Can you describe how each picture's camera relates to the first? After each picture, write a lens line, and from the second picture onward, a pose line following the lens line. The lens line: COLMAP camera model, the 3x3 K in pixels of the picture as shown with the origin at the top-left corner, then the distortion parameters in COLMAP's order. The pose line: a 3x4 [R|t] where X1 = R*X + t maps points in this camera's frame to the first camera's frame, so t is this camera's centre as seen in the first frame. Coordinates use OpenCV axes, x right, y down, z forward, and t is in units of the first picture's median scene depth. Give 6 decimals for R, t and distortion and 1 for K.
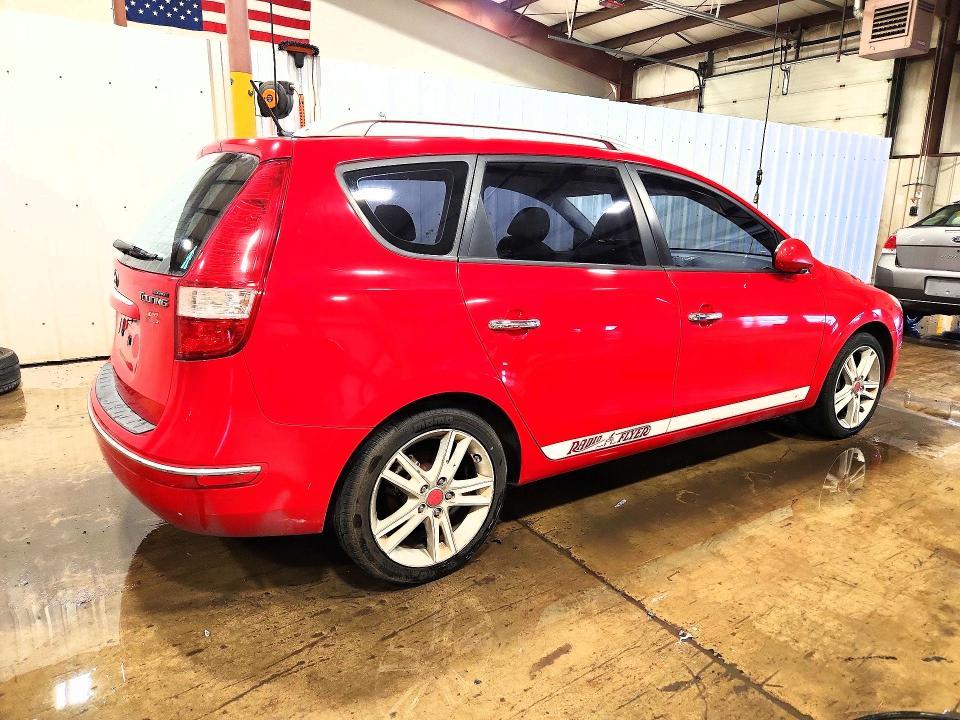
lens RADIAL K [[684.0, 0, 486.0], [0, 684.0, 357.6], [0, 0, 1]] dist [0.037802, -0.005311]
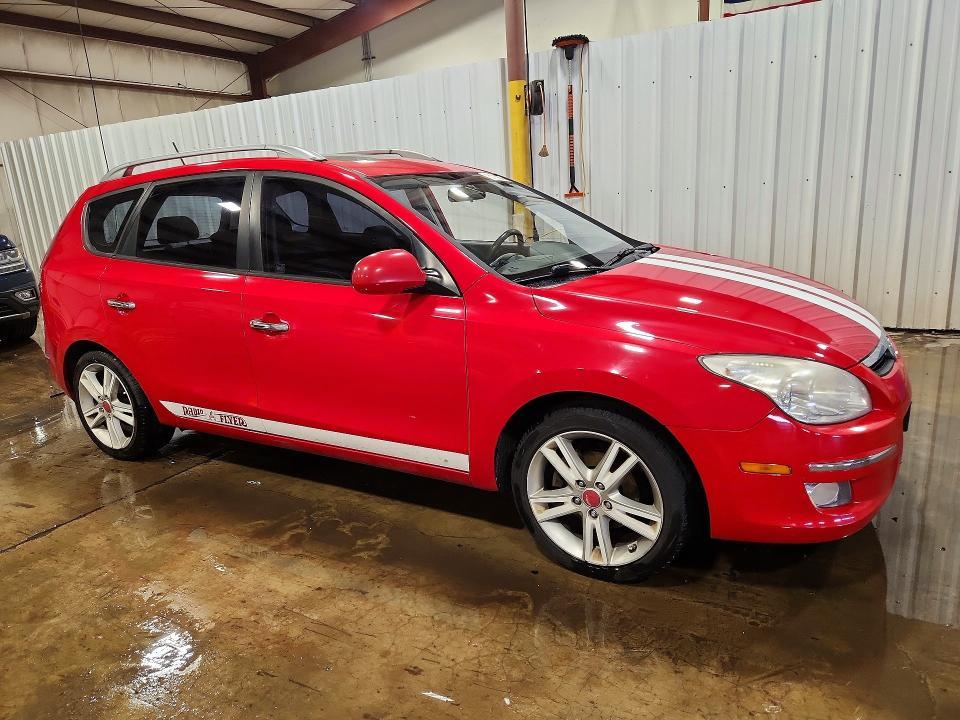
lens RADIAL K [[653.0, 0, 450.0], [0, 653.0, 363.7], [0, 0, 1]] dist [0.025103, -0.000092]
pose [[0.397790, 0.190056, -0.897575, 0.662584], [-0.127230, 0.980284, 0.151183, -0.094213], [0.908612, 0.054059, 0.414128, 0.450244]]
